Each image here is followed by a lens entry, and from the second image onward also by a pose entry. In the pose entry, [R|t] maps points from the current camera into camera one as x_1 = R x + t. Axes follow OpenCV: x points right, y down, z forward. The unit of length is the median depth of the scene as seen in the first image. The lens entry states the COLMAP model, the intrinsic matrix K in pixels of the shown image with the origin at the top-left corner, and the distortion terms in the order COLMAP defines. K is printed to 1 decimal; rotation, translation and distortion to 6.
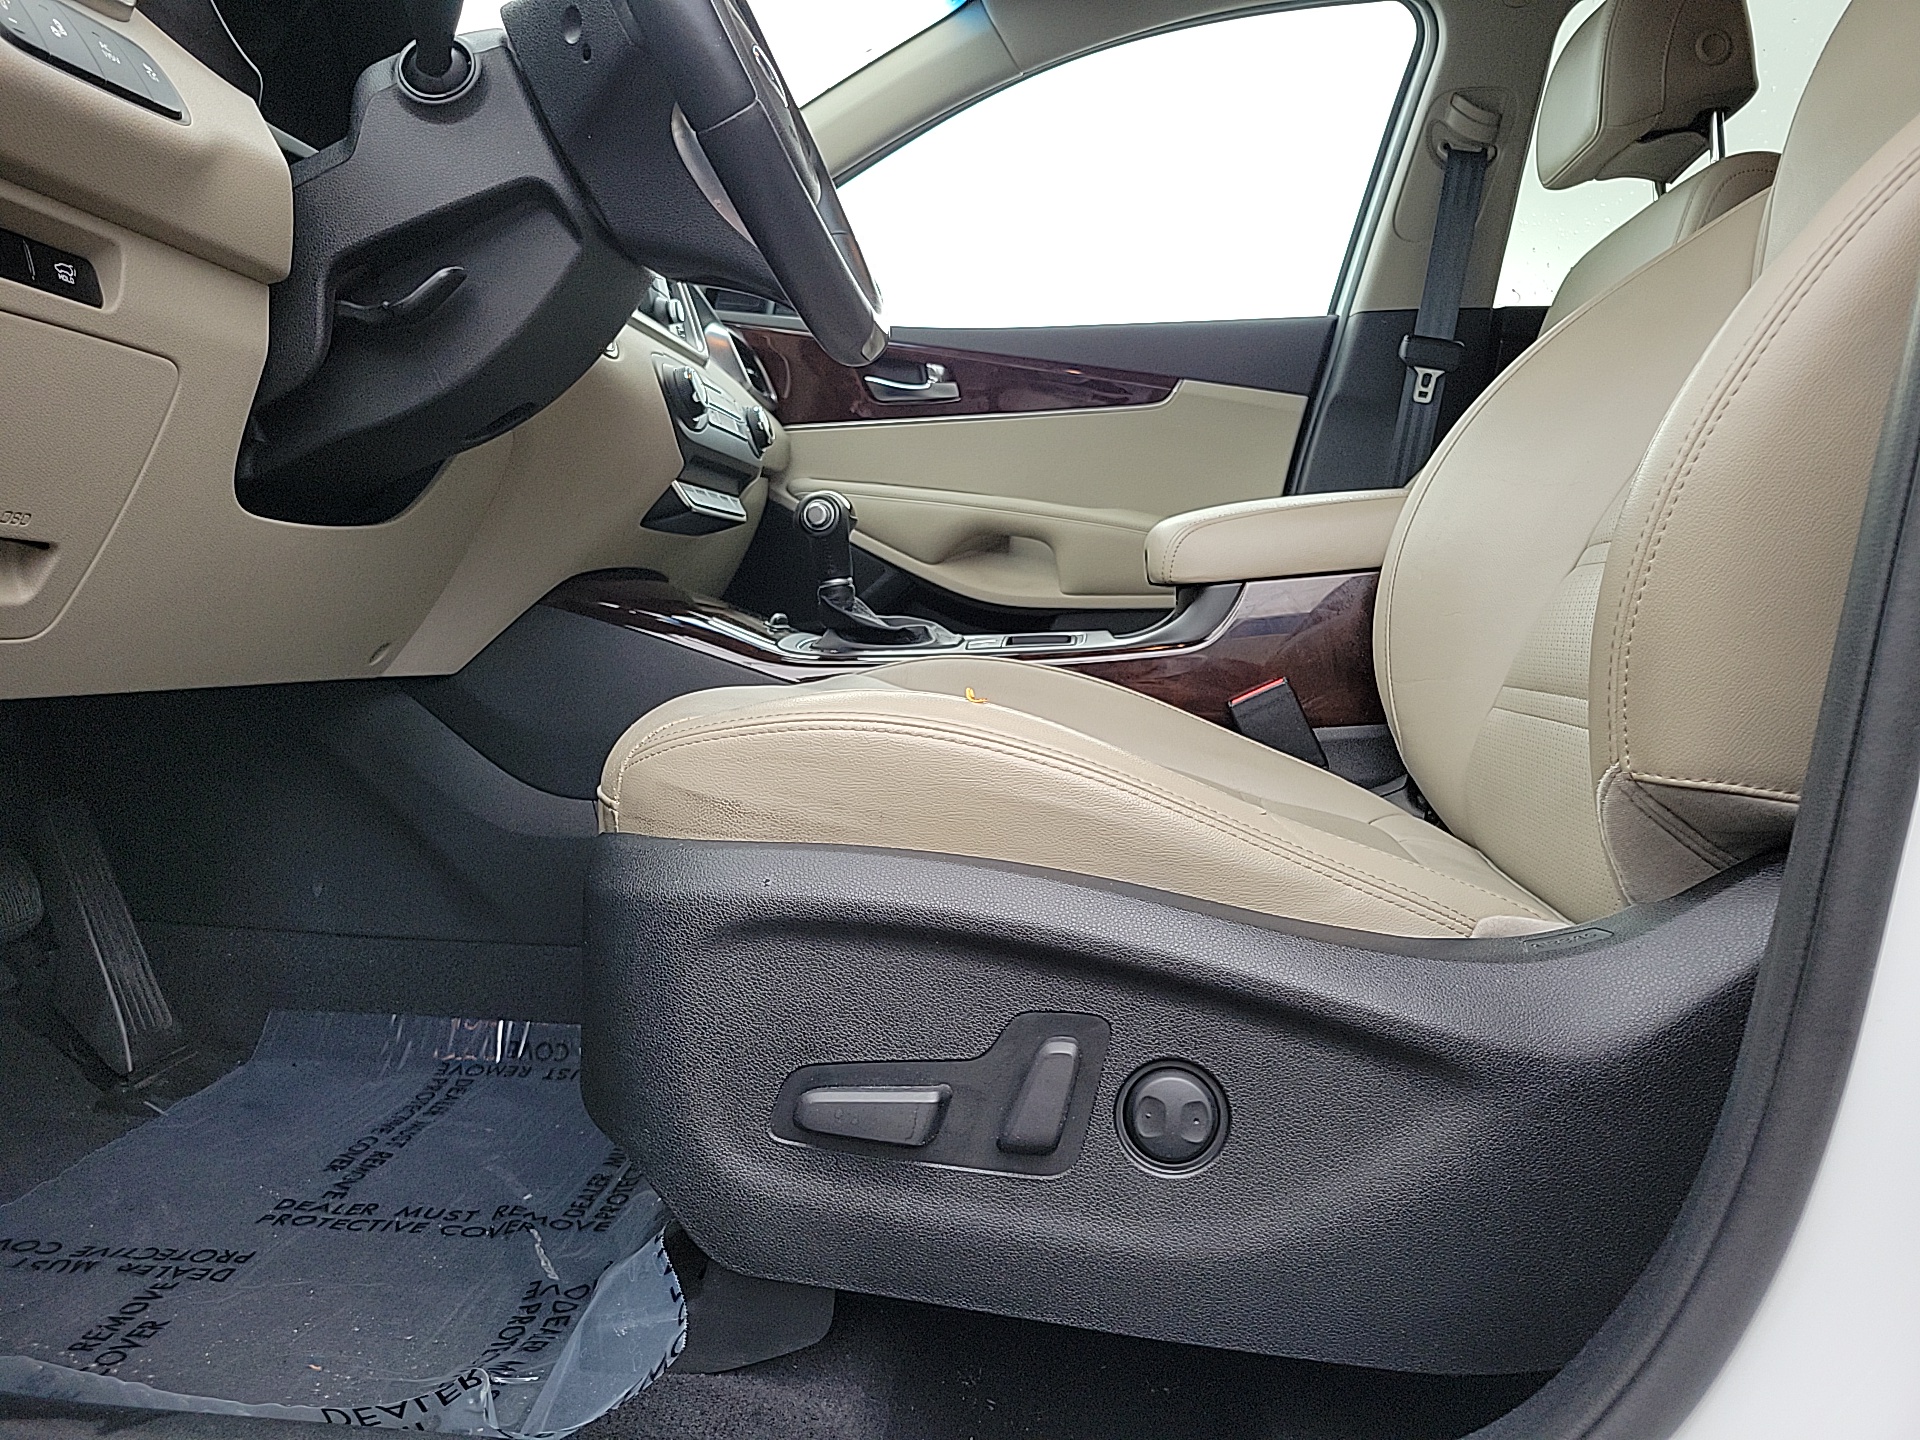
lens RADIAL K [[1456.6, 0, 932.6], [0, 1456.6, 746.5], [0, 0, 1]] dist [0.042463, -0.033313]
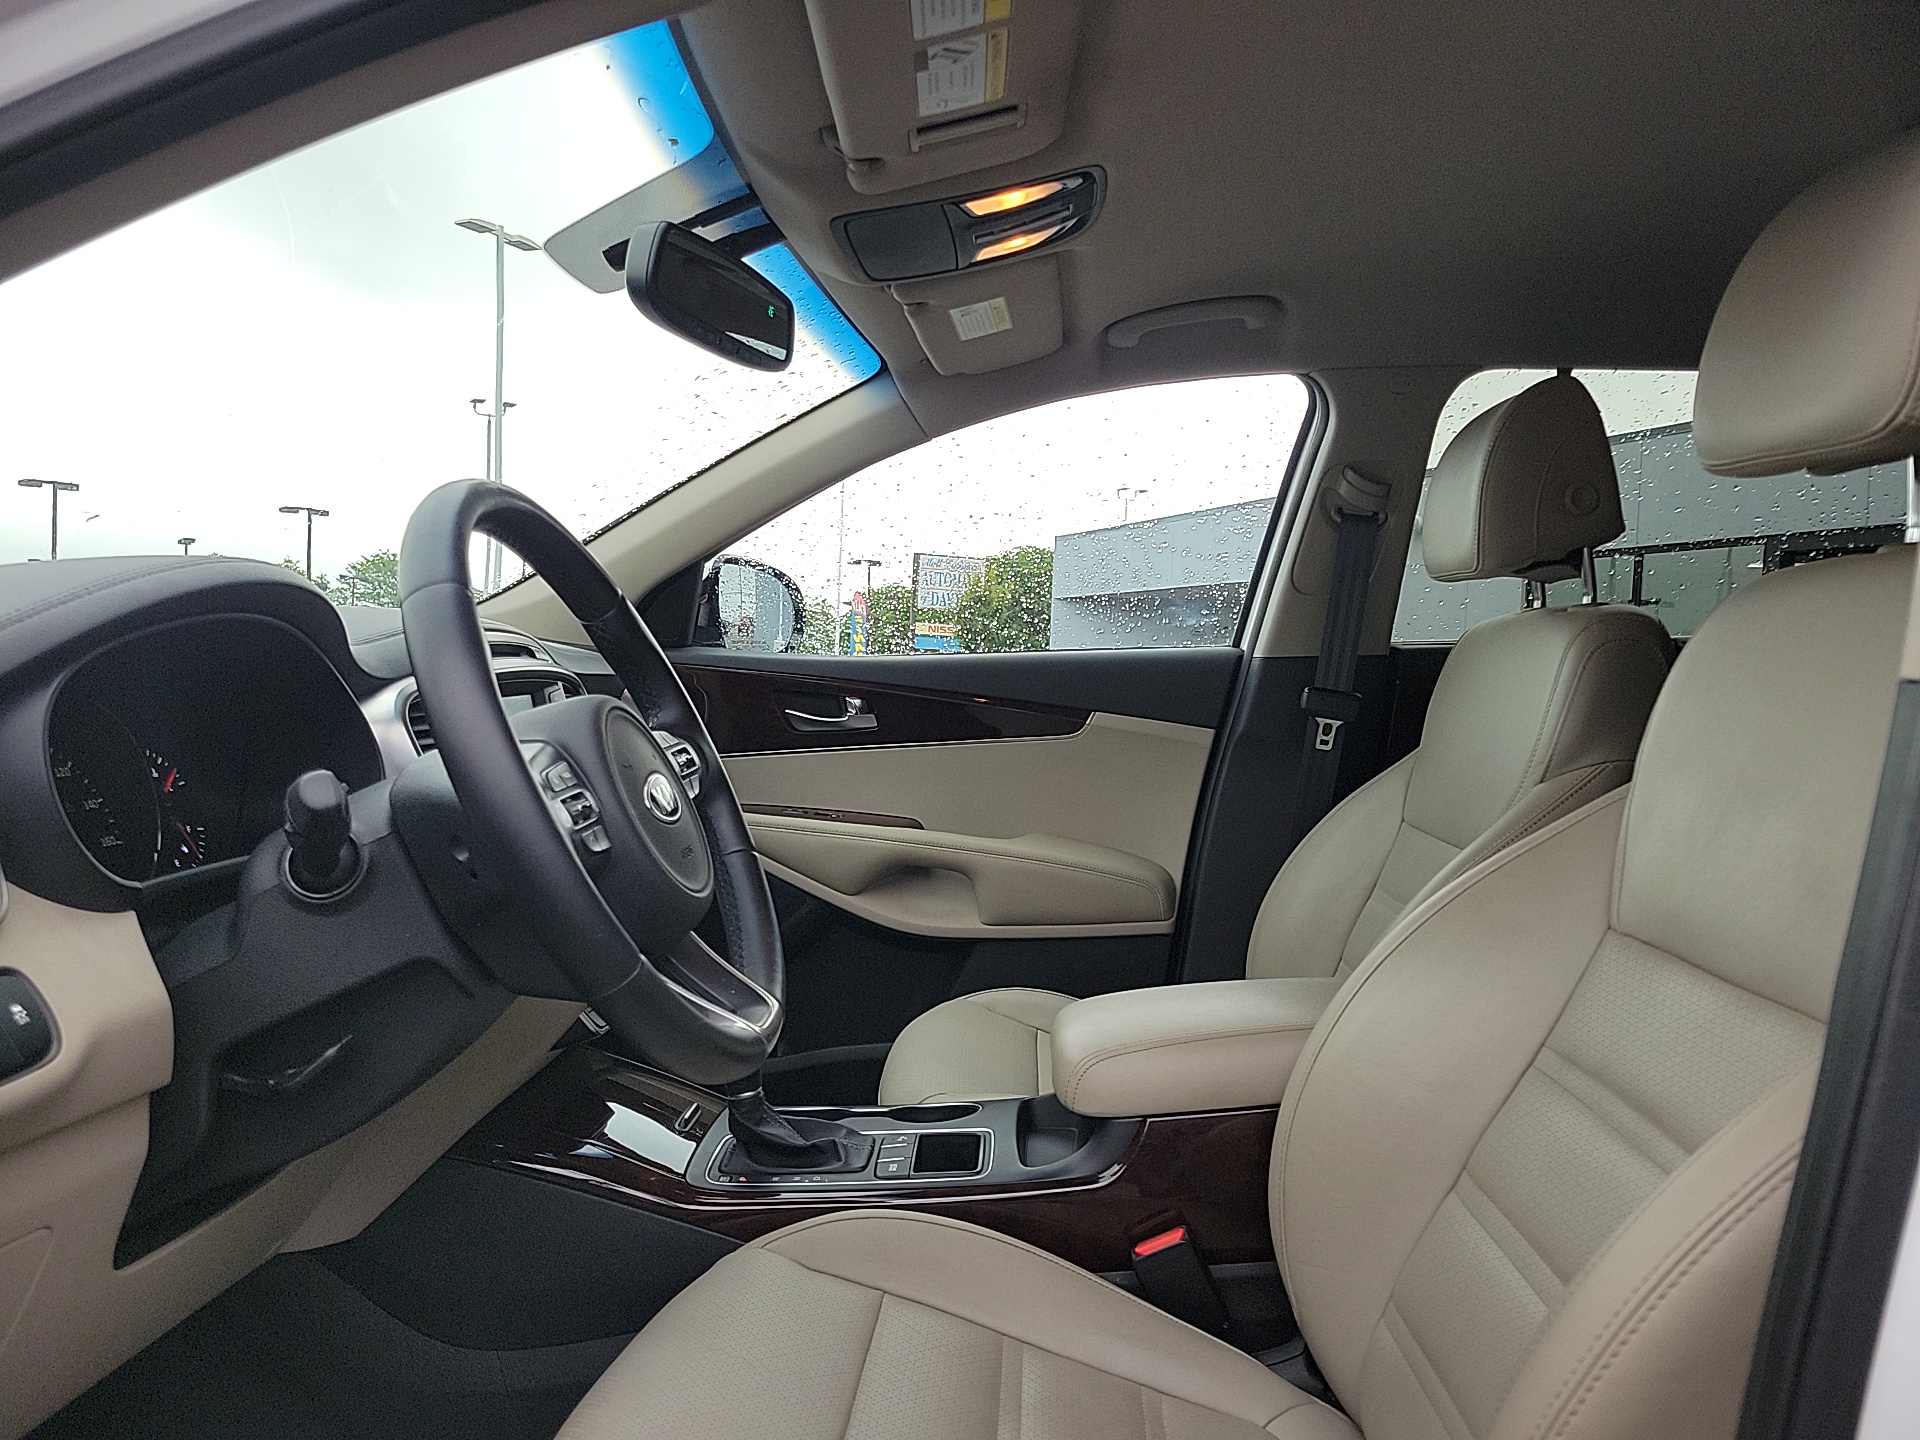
lens RADIAL K [[1456.6, 0, 960.9], [0, 1456.6, 720.6], [0, 0, 1]] dist [0.042463, -0.033313]
pose [[0.998168, -0.015400, 0.058507, 0.018366], [0.016931, 0.999525, -0.025759, -0.233724], [-0.058082, 0.026703, 0.997955, -0.014317]]
